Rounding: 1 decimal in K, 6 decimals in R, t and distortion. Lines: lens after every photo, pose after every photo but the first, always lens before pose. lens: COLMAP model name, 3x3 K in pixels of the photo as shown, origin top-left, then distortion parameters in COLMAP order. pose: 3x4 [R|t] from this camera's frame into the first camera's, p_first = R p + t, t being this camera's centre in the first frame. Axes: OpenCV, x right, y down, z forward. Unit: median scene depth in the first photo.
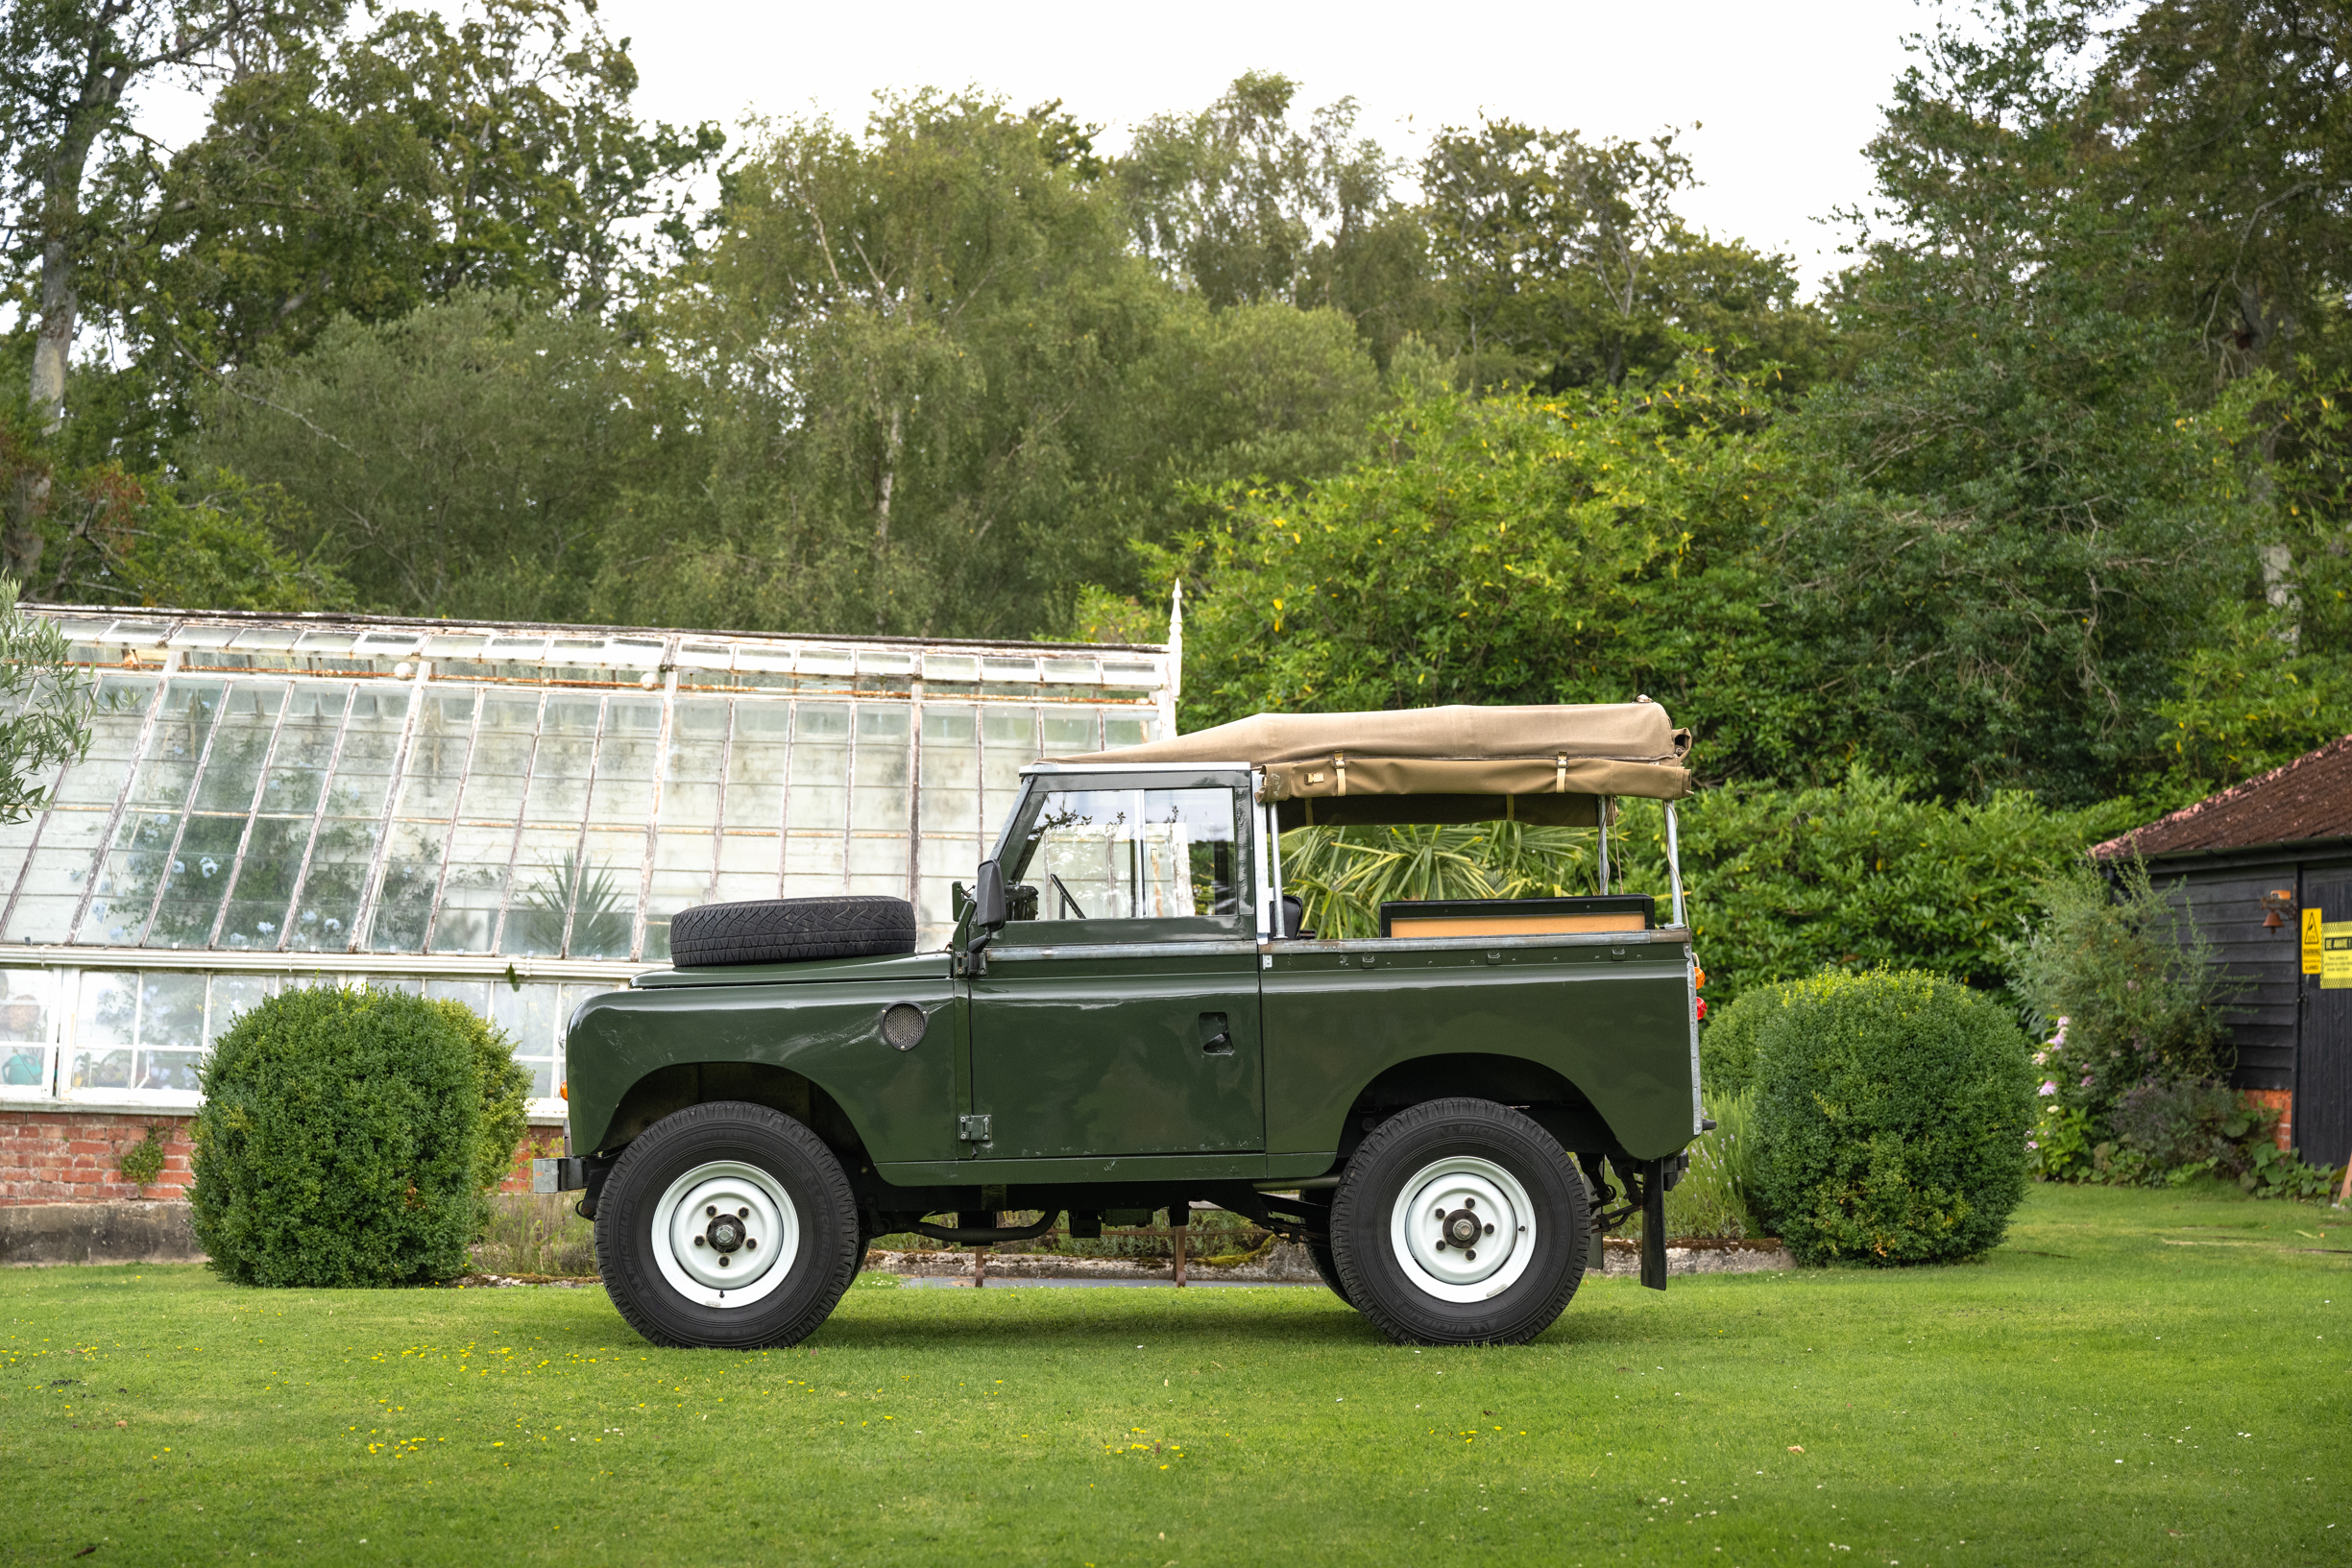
lens RADIAL K [[3940.7, 0, 1173.5], [0, 3940.7, 783.0], [0, 0, 1]] dist [0.002196, 0.000000]
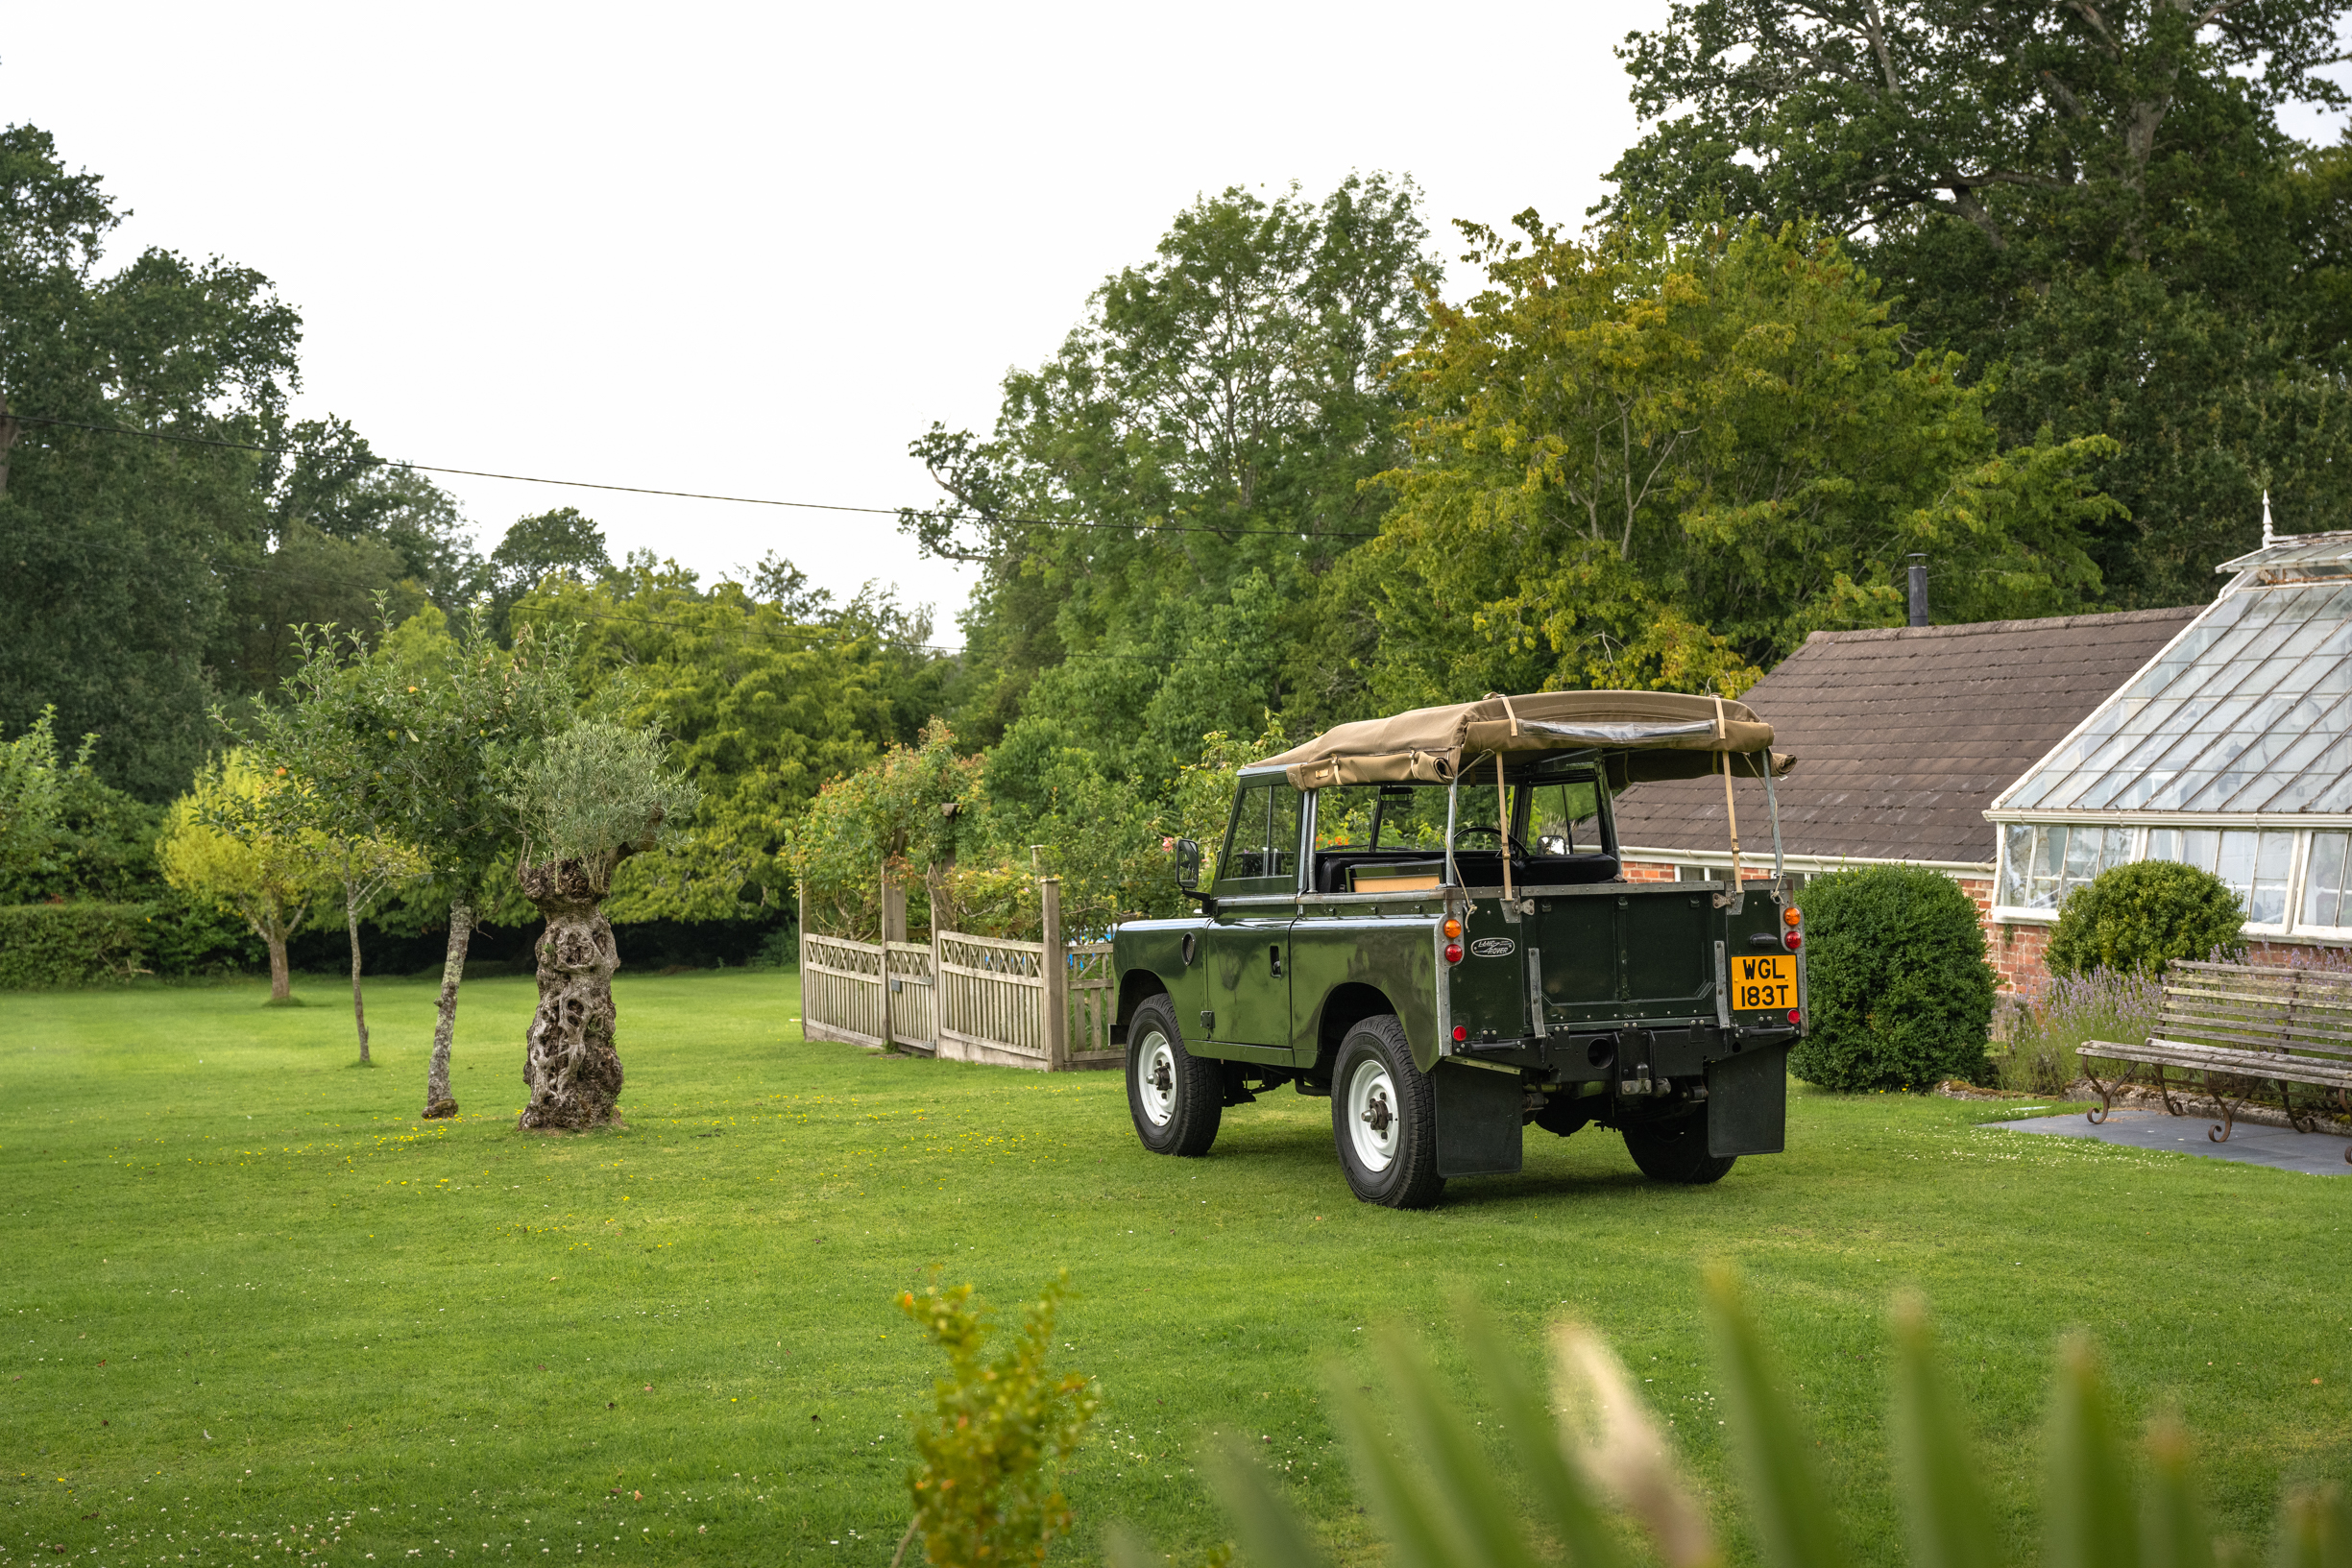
lens RADIAL K [[2938.1, 0, 1180.1], [0, 2938.1, 796.1], [0, 0, 1]] dist [0.003960, 0.000000]
pose [[0.347520, -0.018017, -0.937499, 0.959830], [0.088558, 0.995977, 0.013687, -0.011623], [0.933481, -0.087779, 0.347717, 0.602995]]
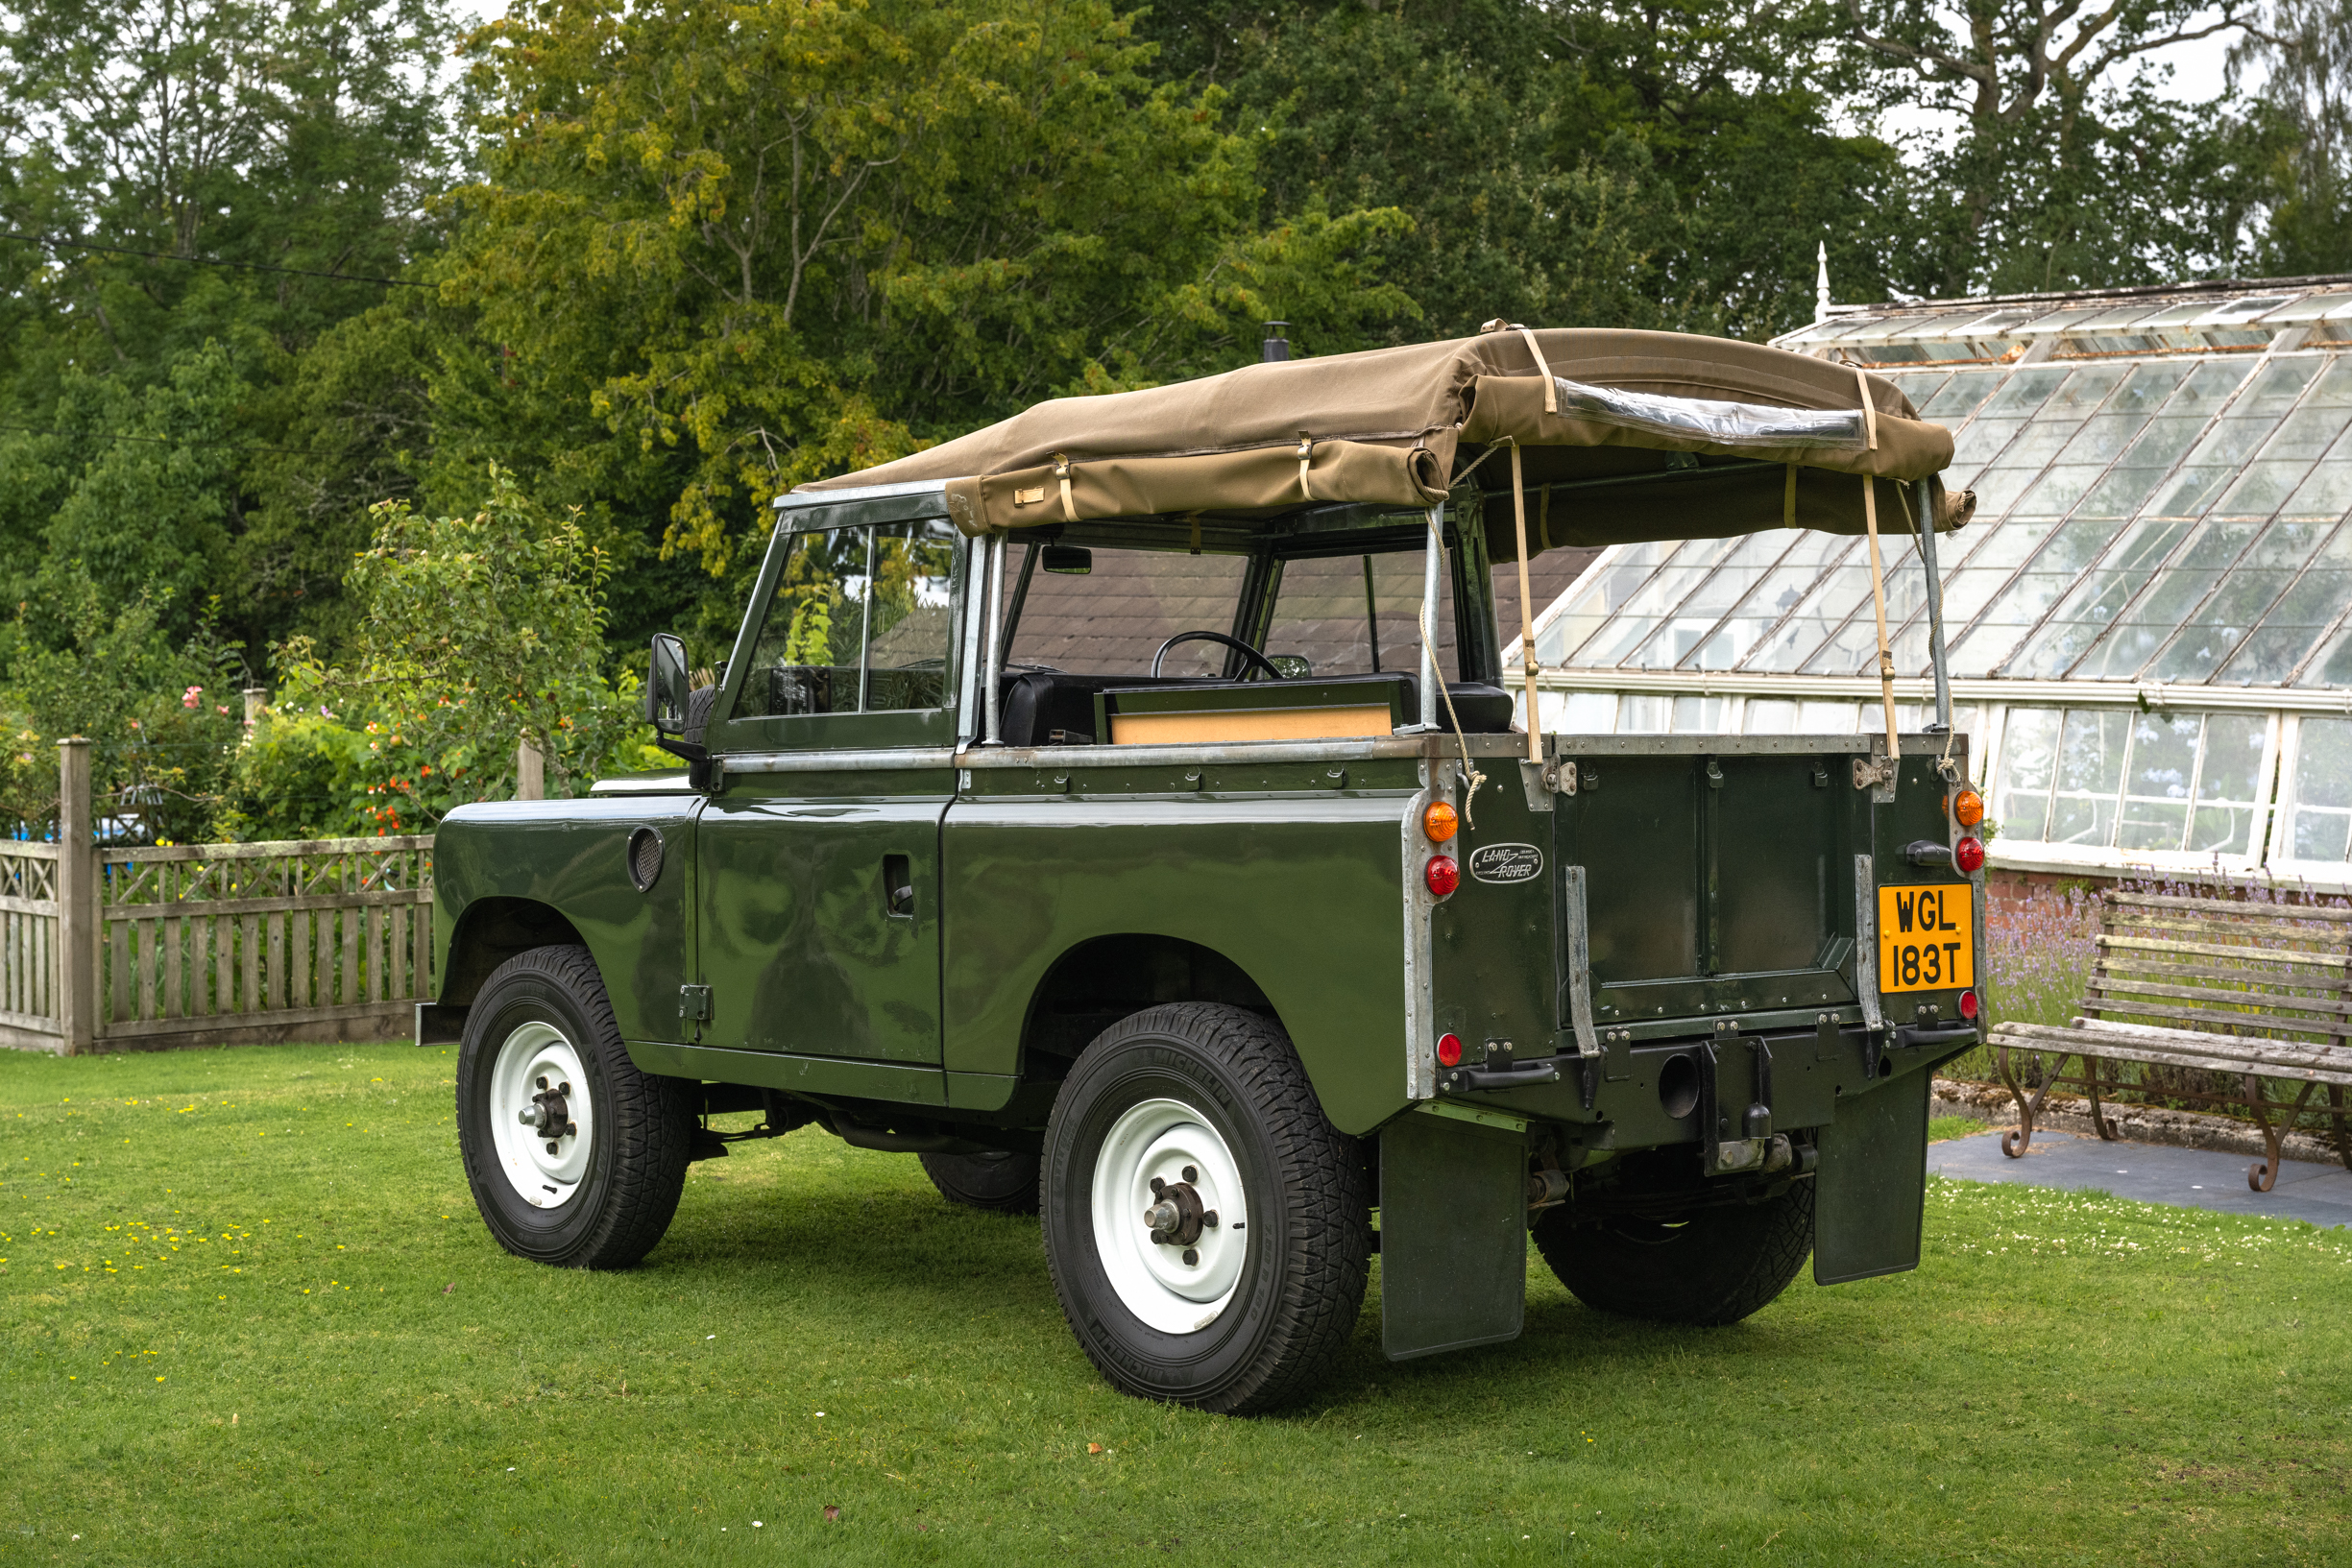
lens RADIAL K [[3489.9, 0, 1175.1], [0, 3489.9, 775.8], [0, 0, 1]] dist [0.003755, 0.000000]
pose [[0.628663, 0.017065, -0.777490, 0.495523], [0.052774, 0.996518, 0.064545, 0.008701], [0.775885, -0.081608, 0.625574, 0.655533]]
